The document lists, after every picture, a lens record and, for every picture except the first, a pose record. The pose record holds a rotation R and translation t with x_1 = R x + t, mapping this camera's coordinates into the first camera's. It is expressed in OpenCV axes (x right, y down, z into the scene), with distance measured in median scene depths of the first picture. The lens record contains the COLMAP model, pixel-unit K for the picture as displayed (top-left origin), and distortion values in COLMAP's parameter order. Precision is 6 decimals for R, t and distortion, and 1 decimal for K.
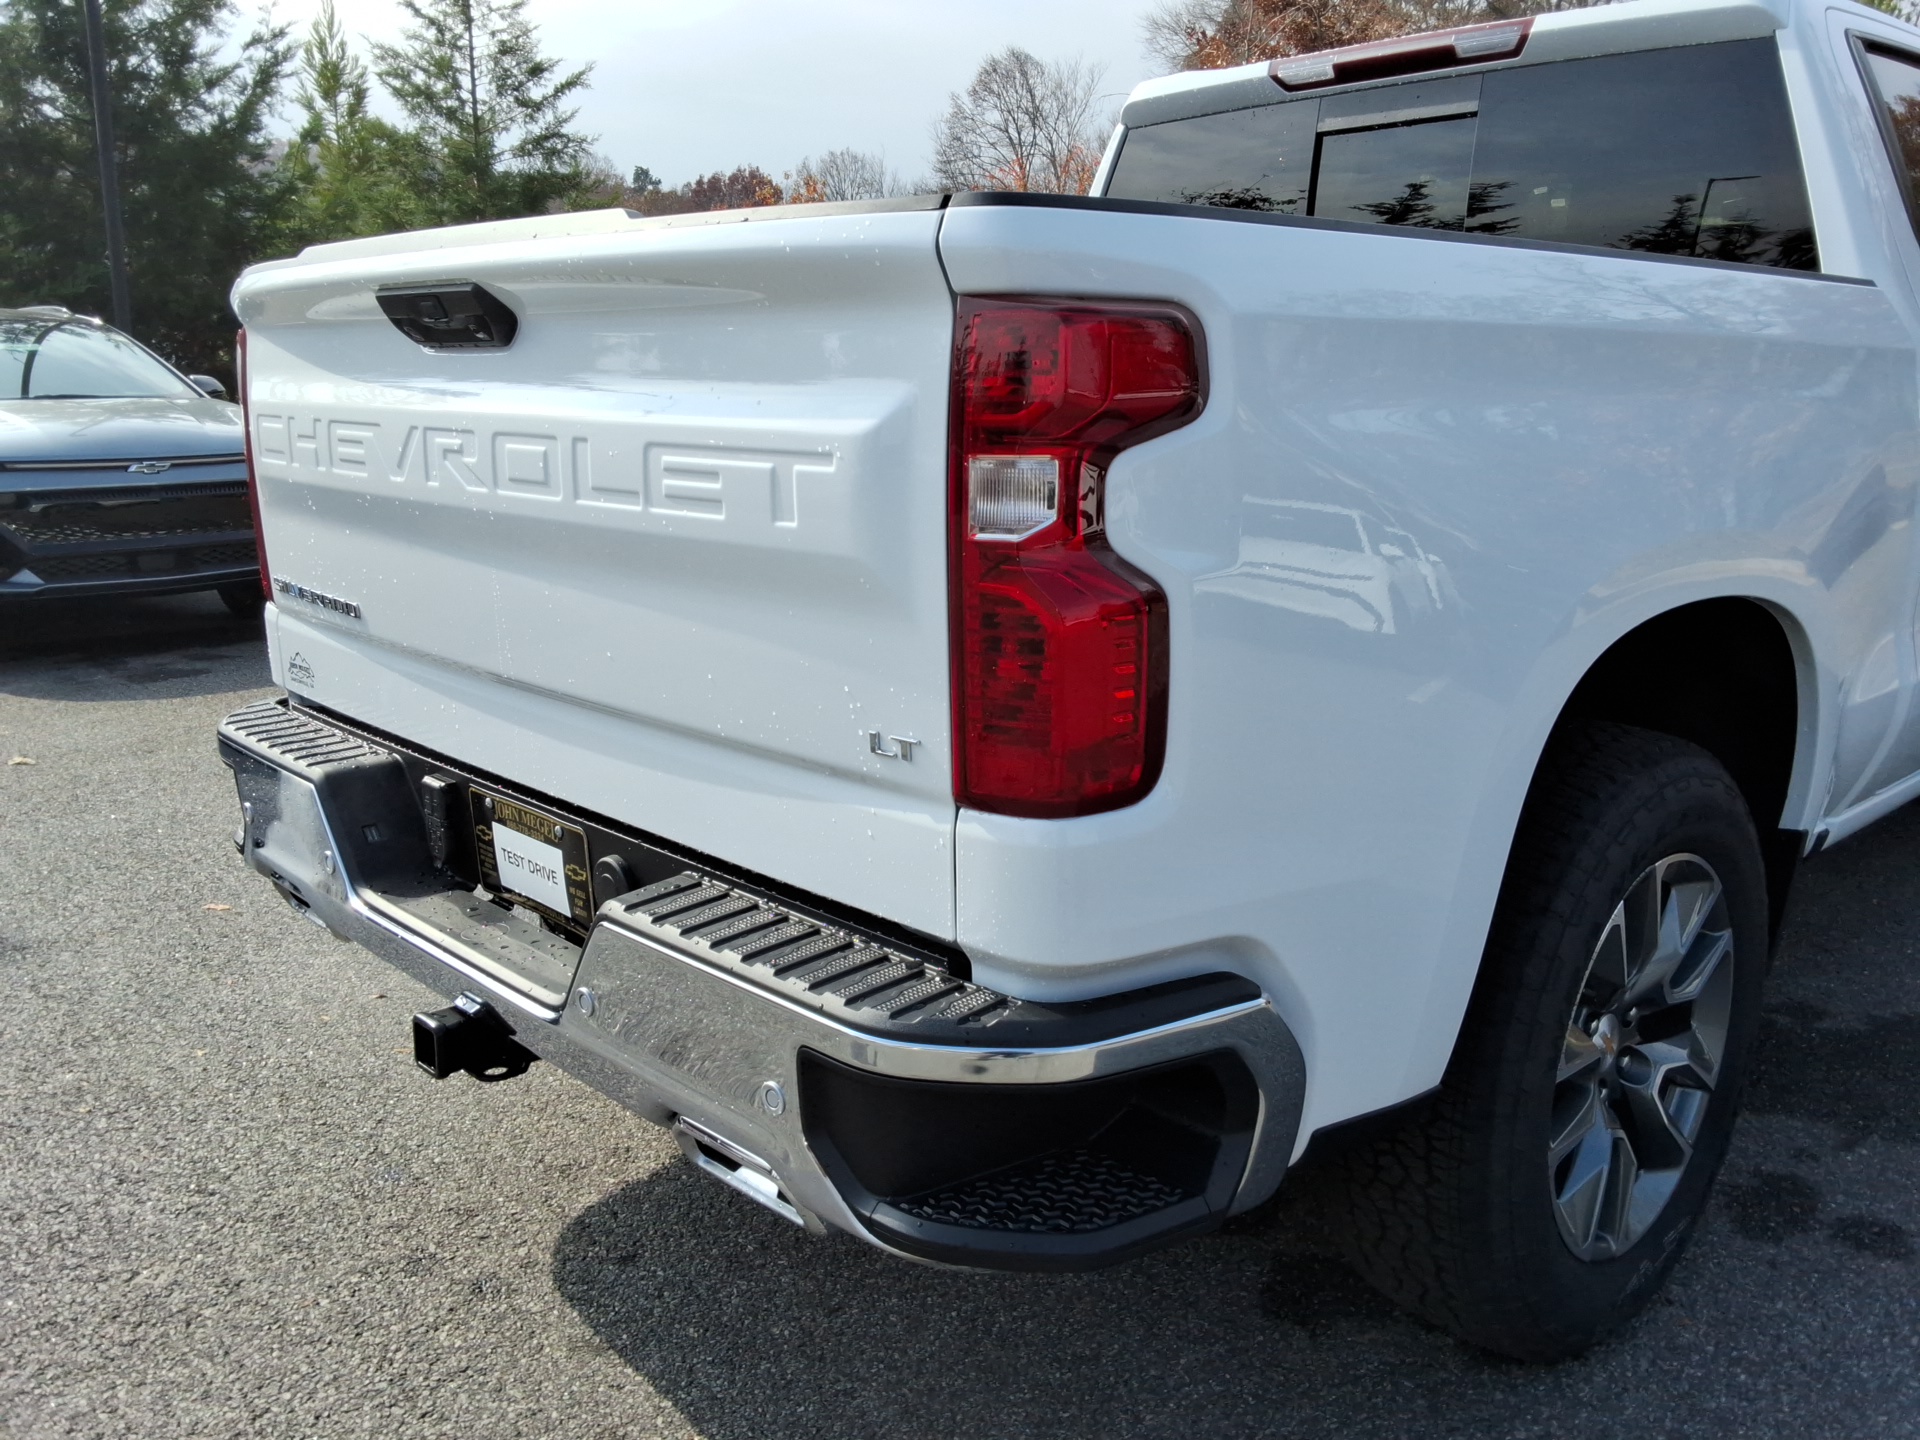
lens RADIAL K [[1547.0, 0, 965.7], [0, 1547.0, 708.5], [0, 0, 1]] dist [0.110658, -0.167150]
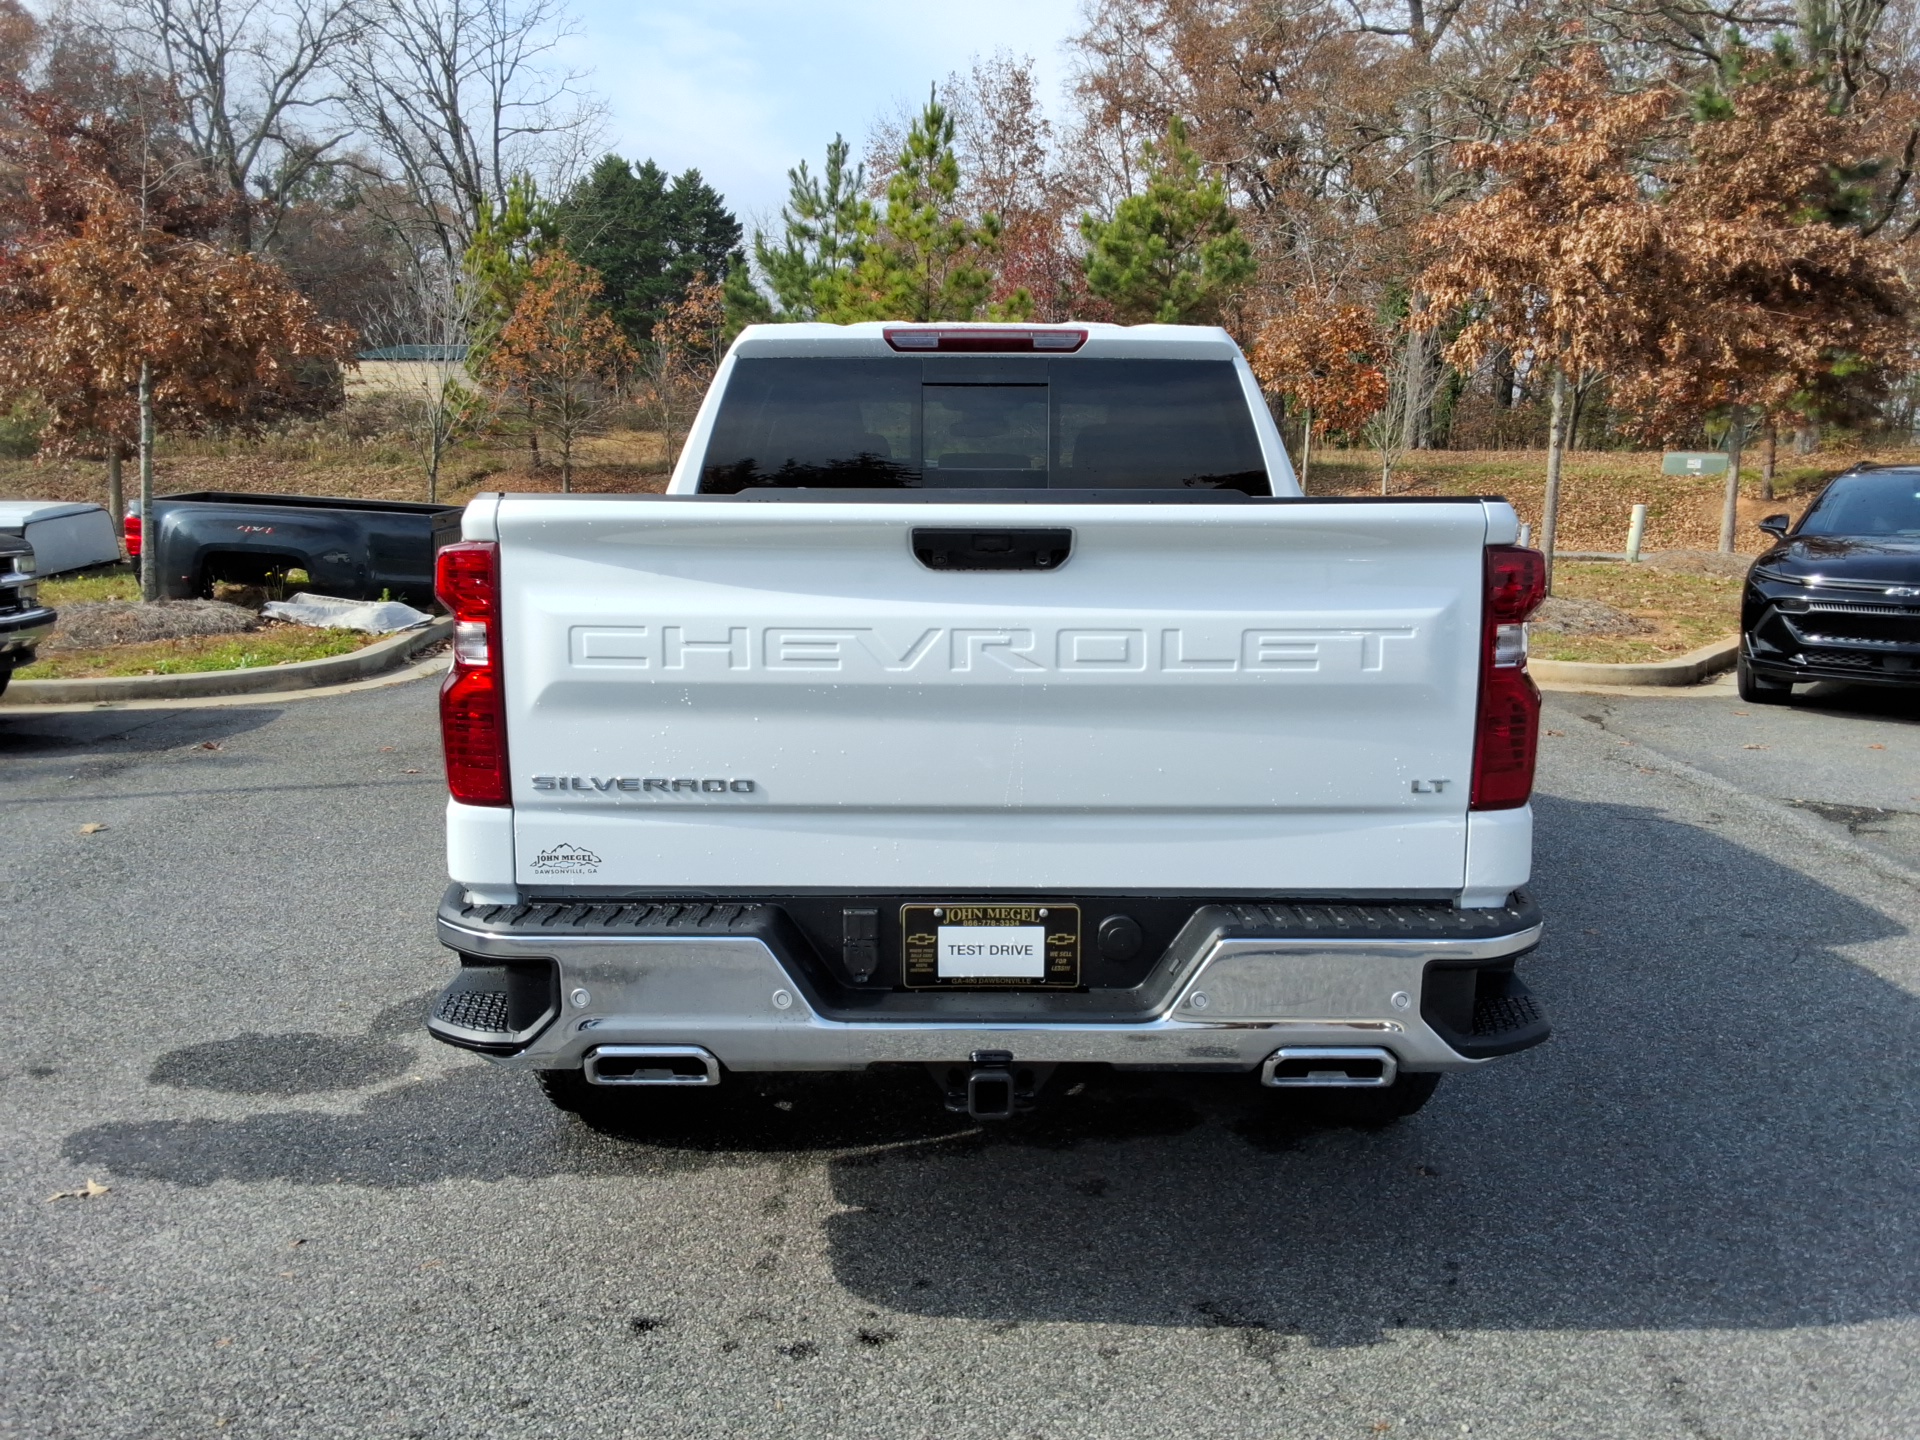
lens RADIAL K [[1547.0, 0, 976.1], [0, 1547.0, 709.9], [0, 0, 1]] dist [0.110658, -0.167150]
pose [[0.690878, -0.094248, 0.716802, -1.117240], [0.152609, 0.988138, -0.017165, -0.073693], [-0.706681, 0.121250, 0.697066, 0.061886]]
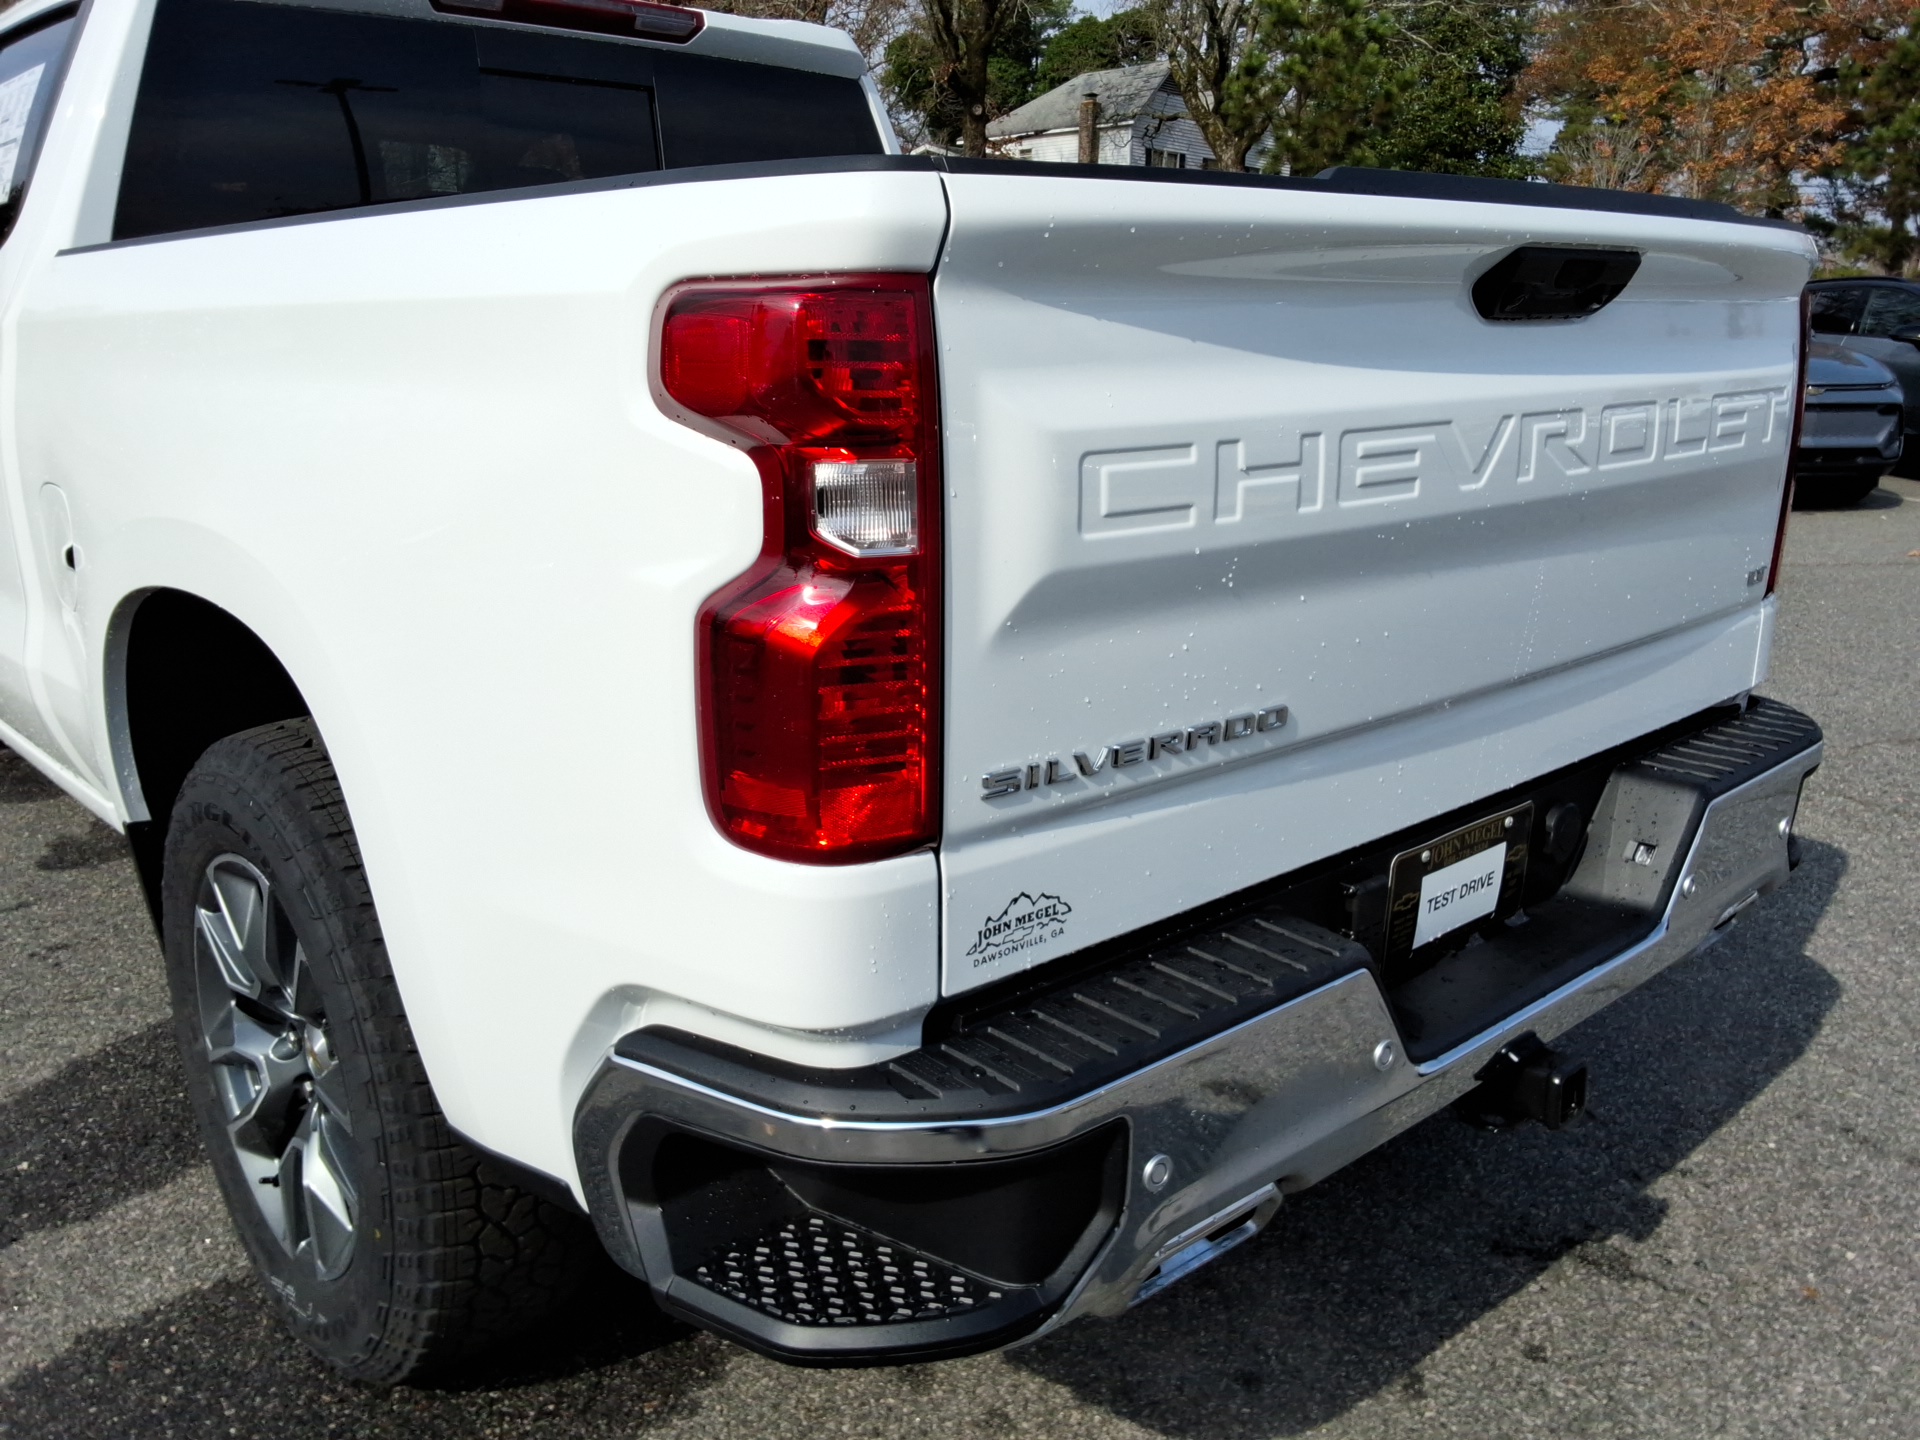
lens RADIAL K [[1547.0, 0, 962.0], [0, 1547.0, 713.4], [0, 0, 1]] dist [0.110658, -0.167150]
pose [[0.018623, -0.246019, 0.969086, -1.050942], [0.220435, 0.946414, 0.236027, -0.254586], [-0.975224, 0.209226, 0.071856, 1.101889]]
